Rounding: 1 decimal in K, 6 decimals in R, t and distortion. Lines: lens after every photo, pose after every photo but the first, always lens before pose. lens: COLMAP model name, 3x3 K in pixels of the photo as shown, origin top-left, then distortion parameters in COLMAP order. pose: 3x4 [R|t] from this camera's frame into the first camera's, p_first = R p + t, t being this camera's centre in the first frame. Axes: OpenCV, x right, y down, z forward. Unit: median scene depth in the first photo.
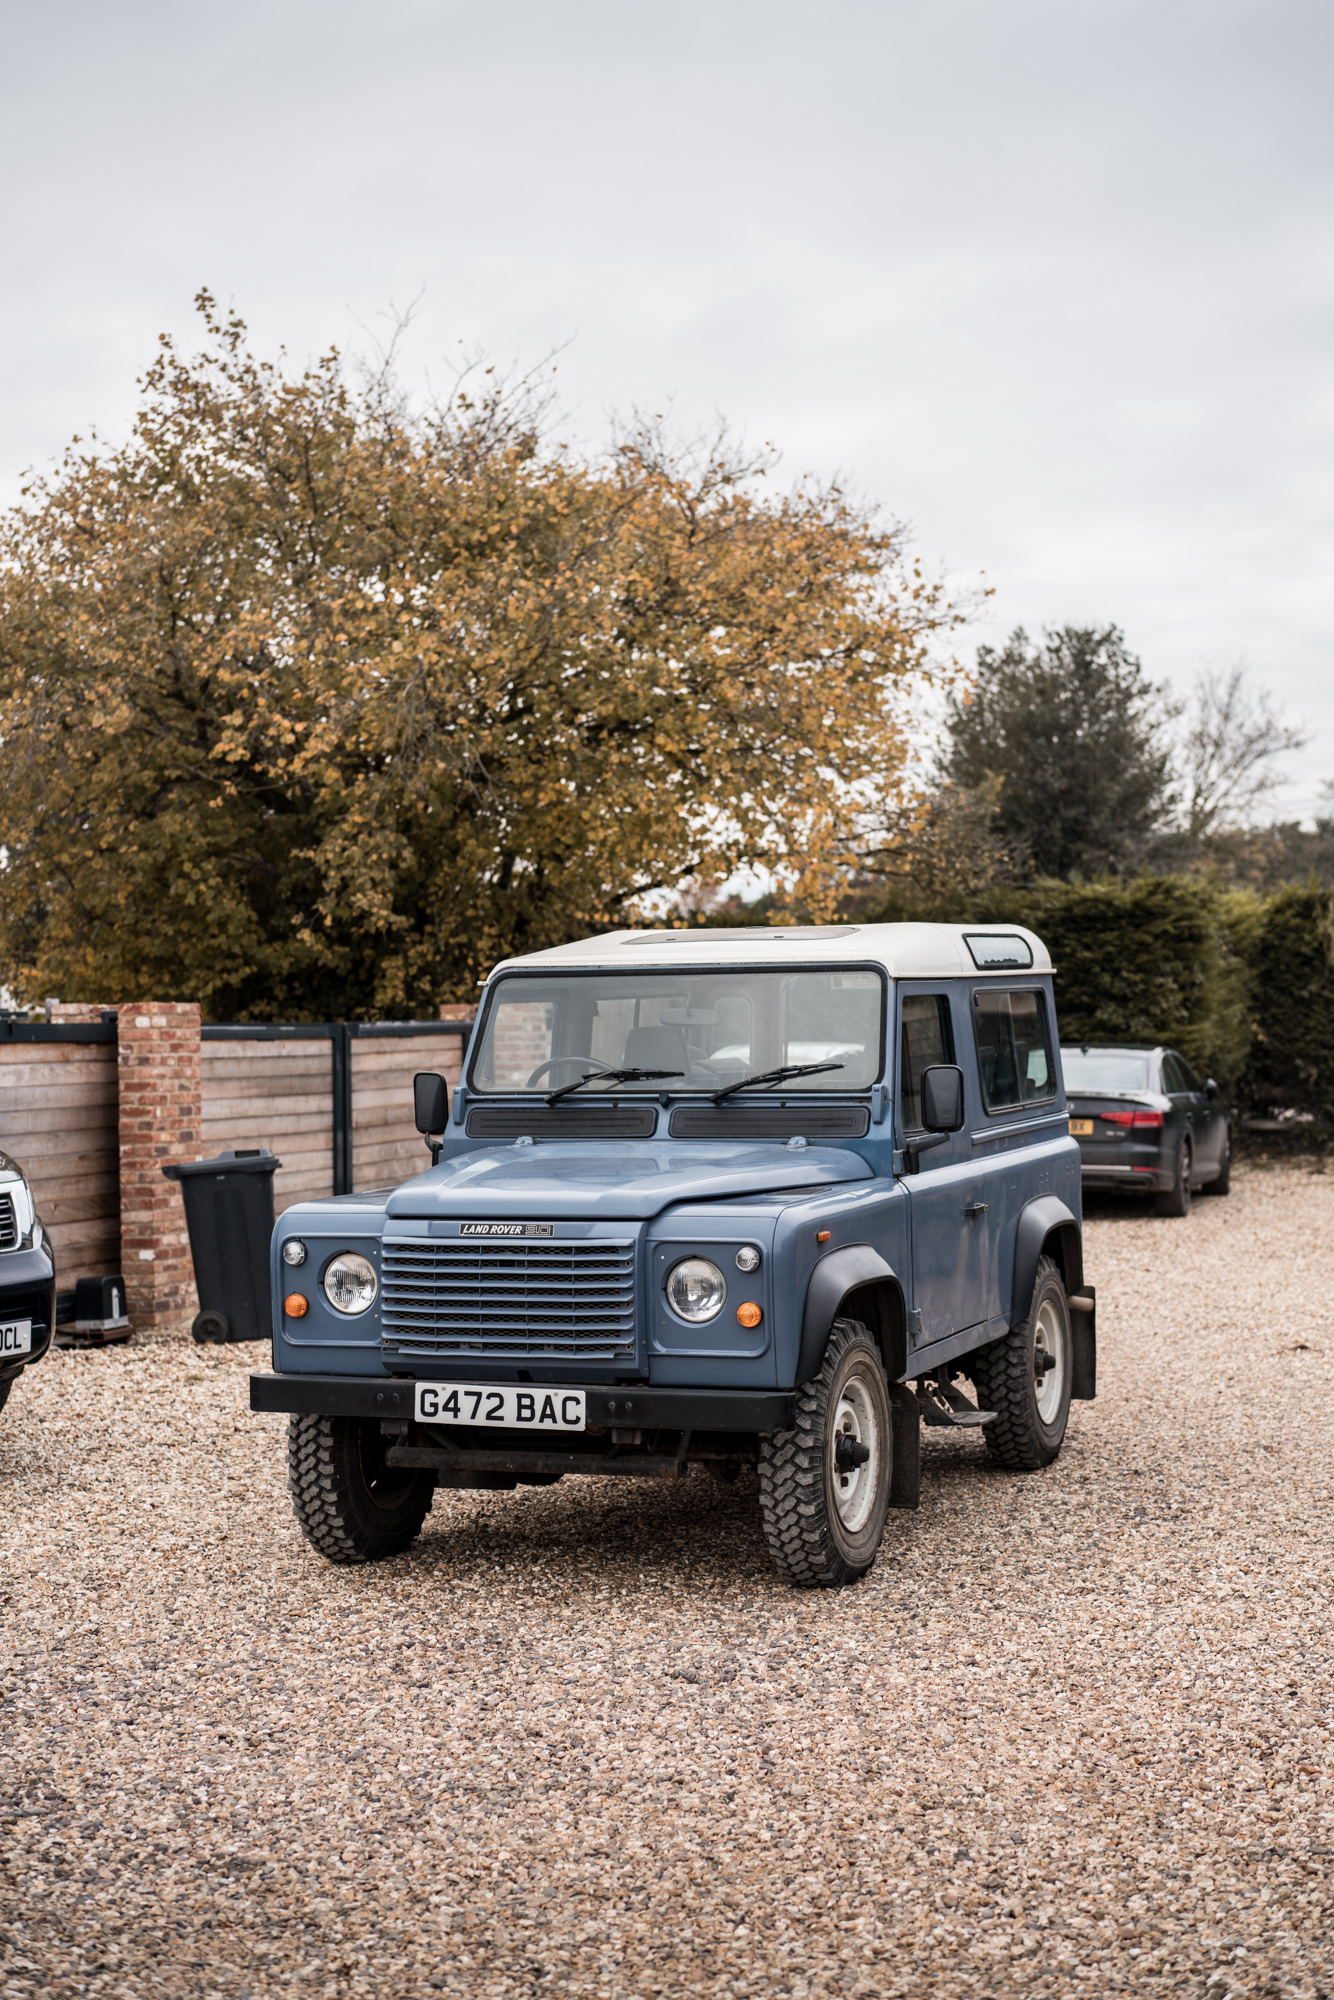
lens RADIAL K [[3046.8, 0, 686.0], [0, 3046.8, 1001.9], [0, 0, 1]] dist [-0.007721, 0.000000]
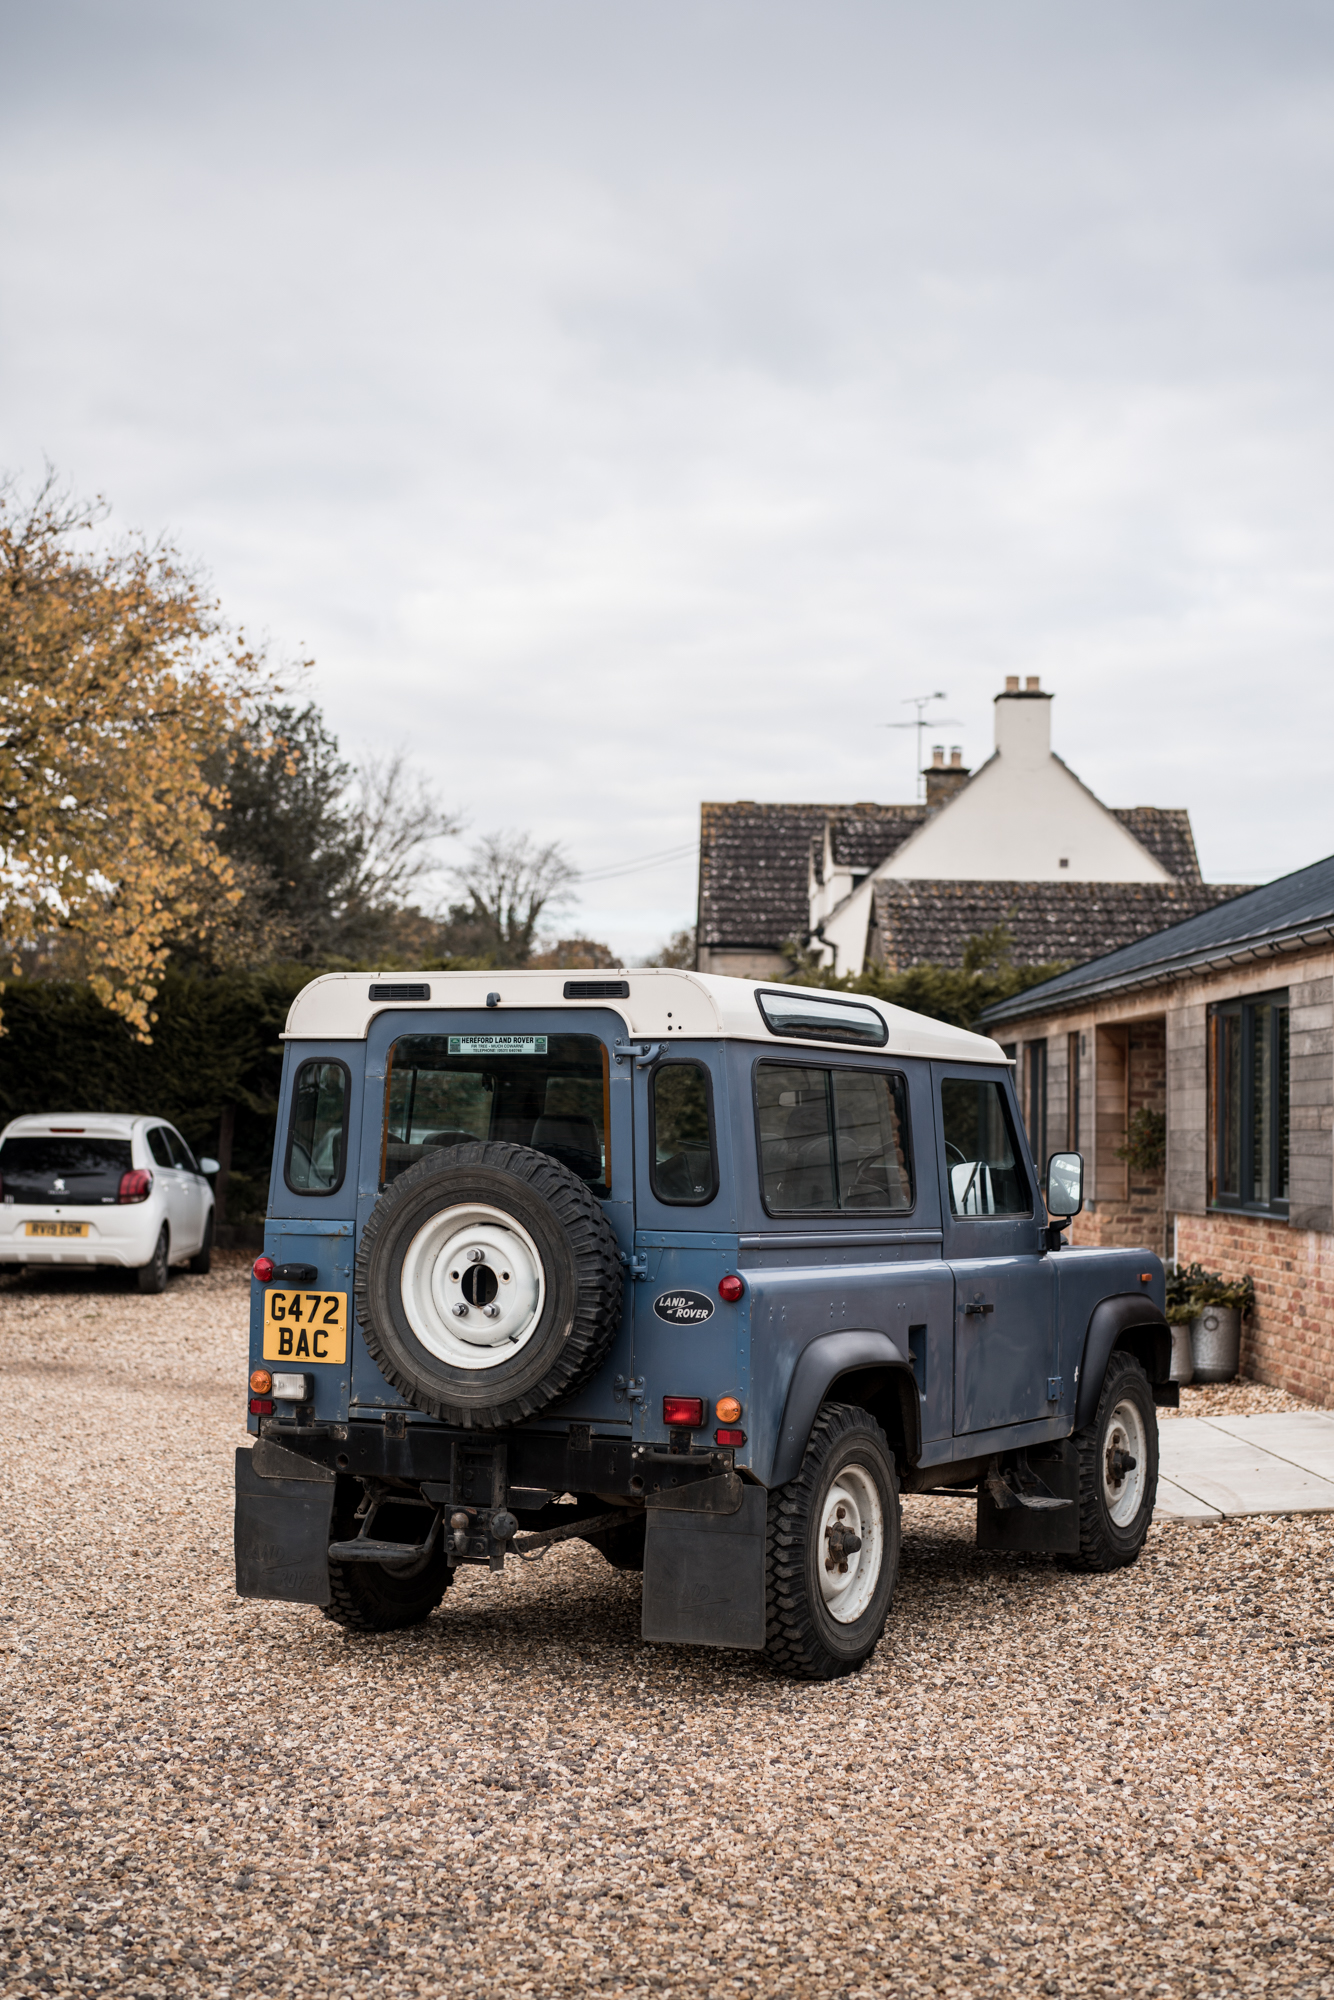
lens RADIAL K [[3046.8, 0, 656.2], [0, 3046.8, 1013.8], [0, 0, 1]] dist [-0.007721, 0.000000]
pose [[0.958841, 0.037162, 0.281501, -0.106466], [-0.031247, 0.999187, -0.025474, 0.001247], [-0.282219, 0.015630, 0.959223, 0.029821]]
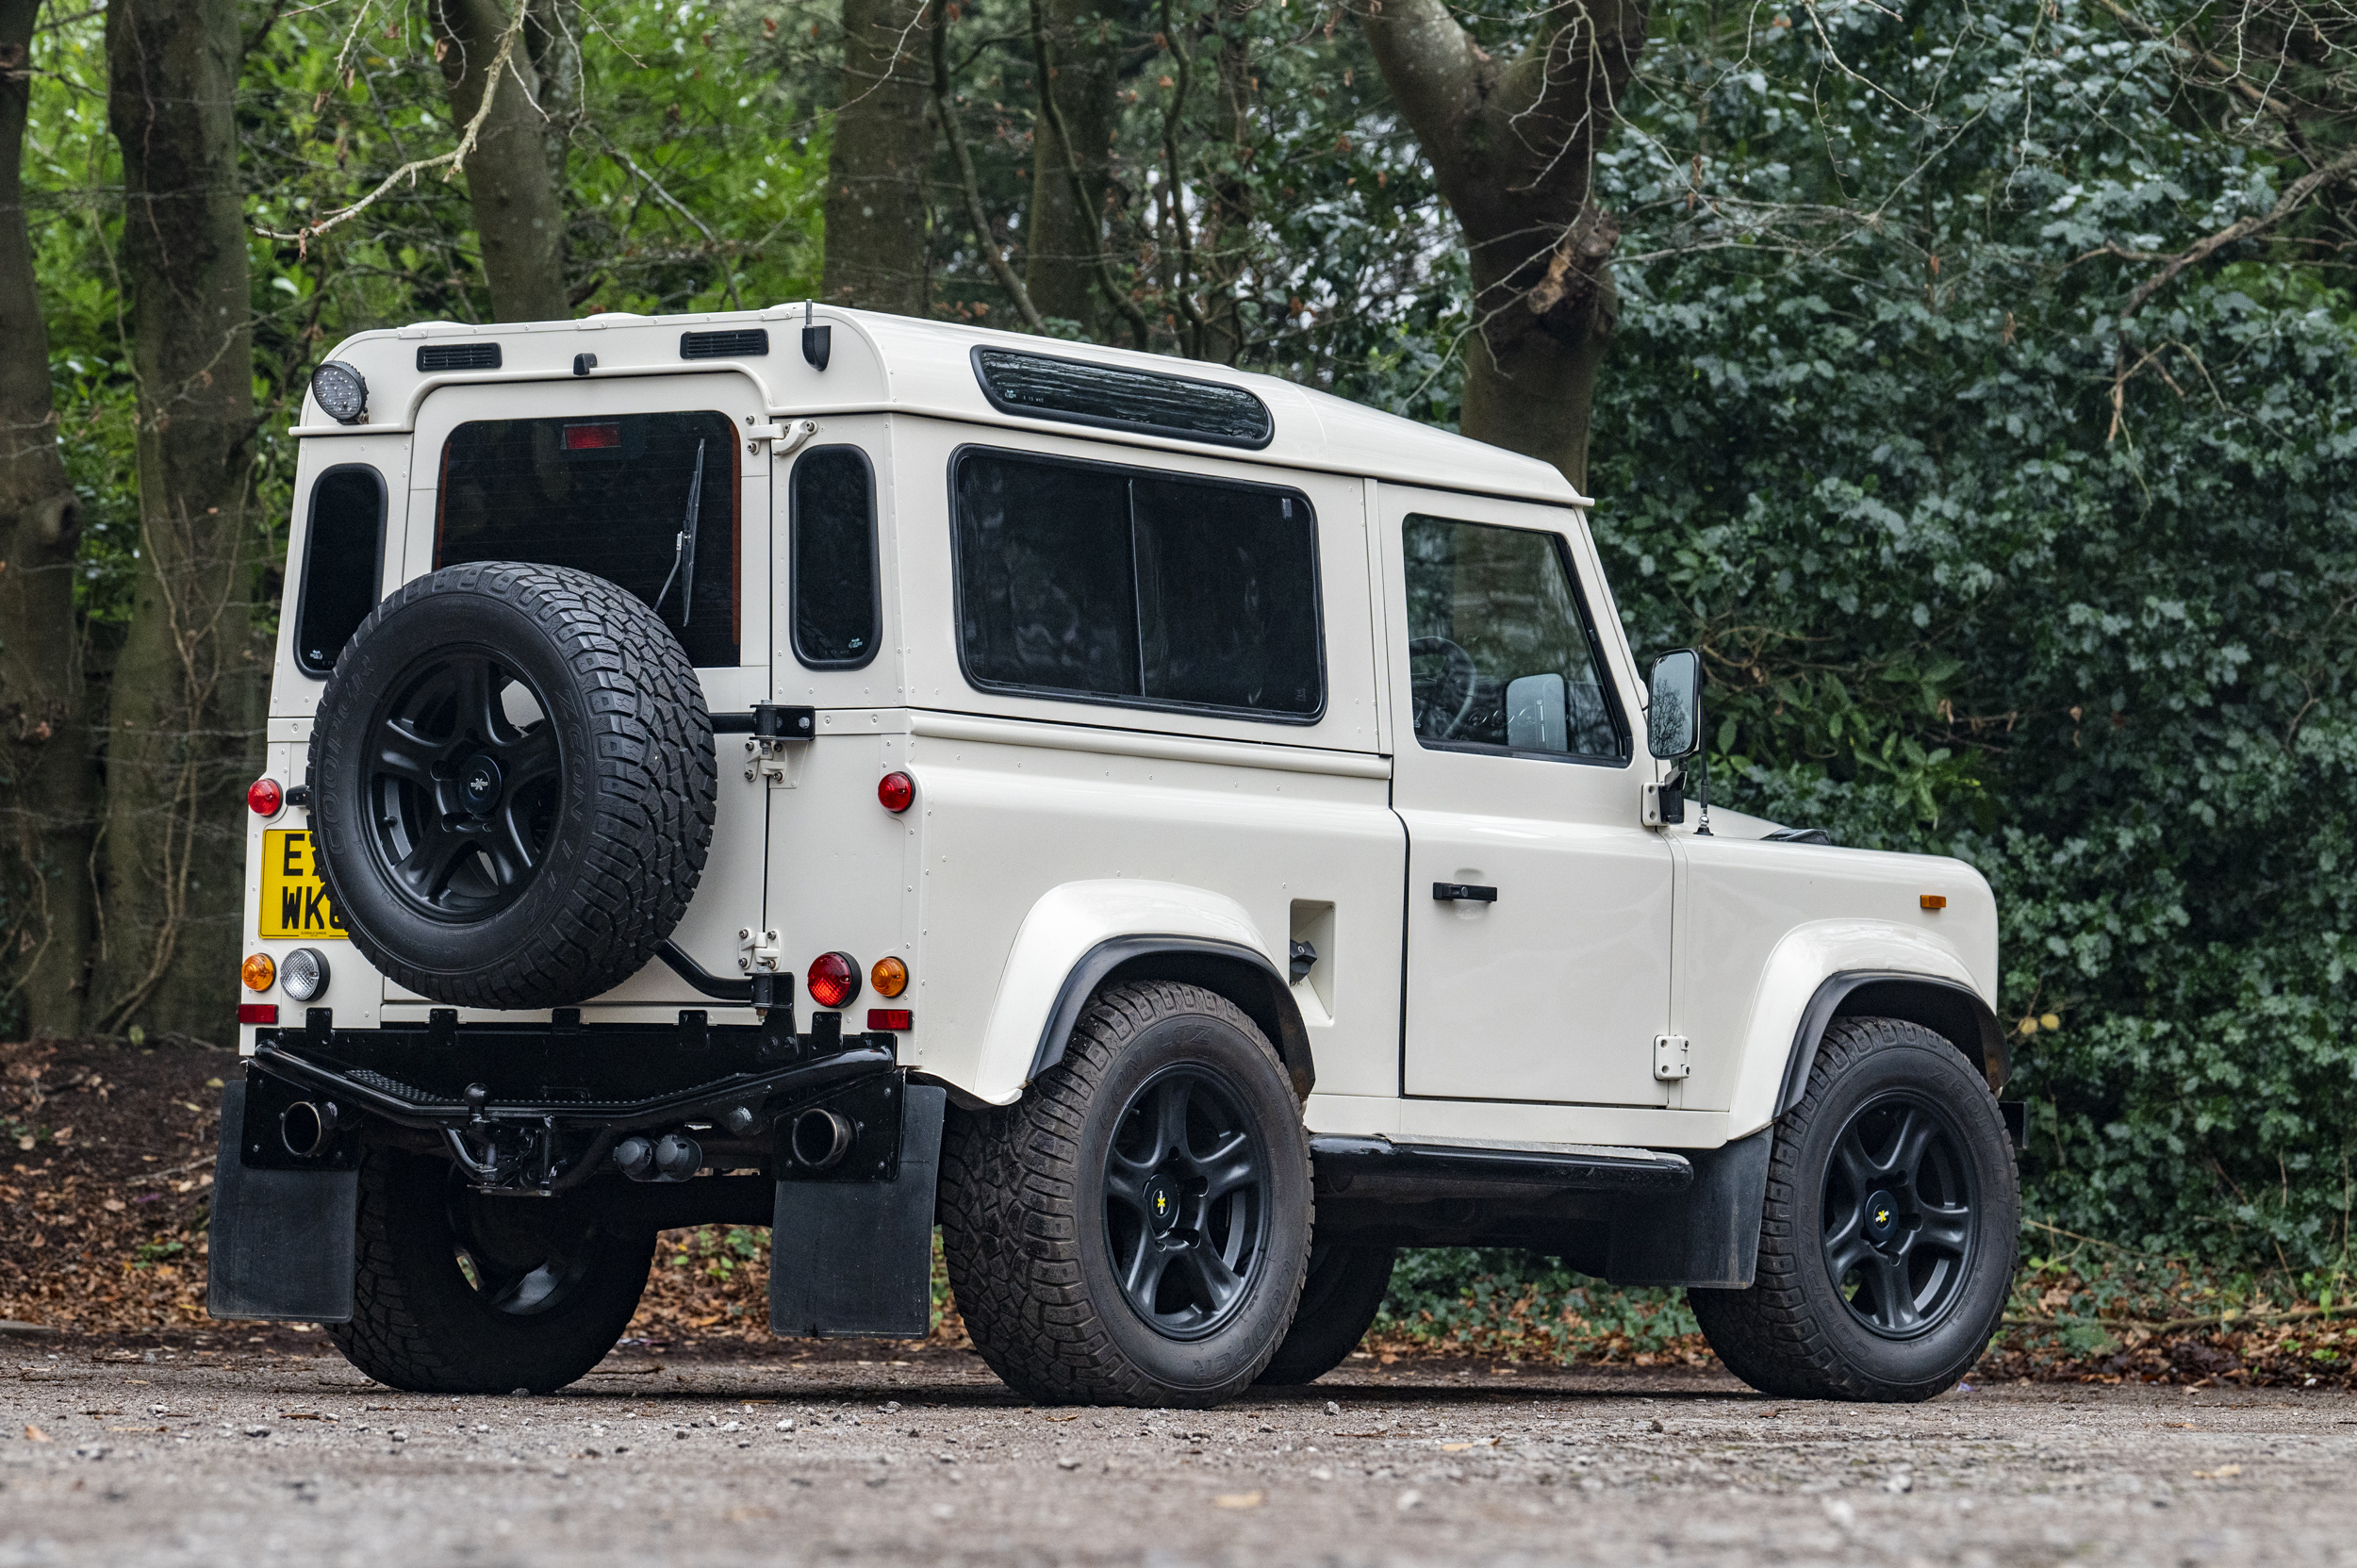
lens RADIAL K [[8808.3, 0, 1188.1], [0, 8808.3, 768.6], [0, 0, 1]] dist [-0.108493, 0.000000]
pose [[0.992660, 0.038636, 0.114599, -0.030370], [-0.035183, 0.998868, -0.032005, 0.060366], [-0.115706, 0.027738, 0.992896, -0.439086]]
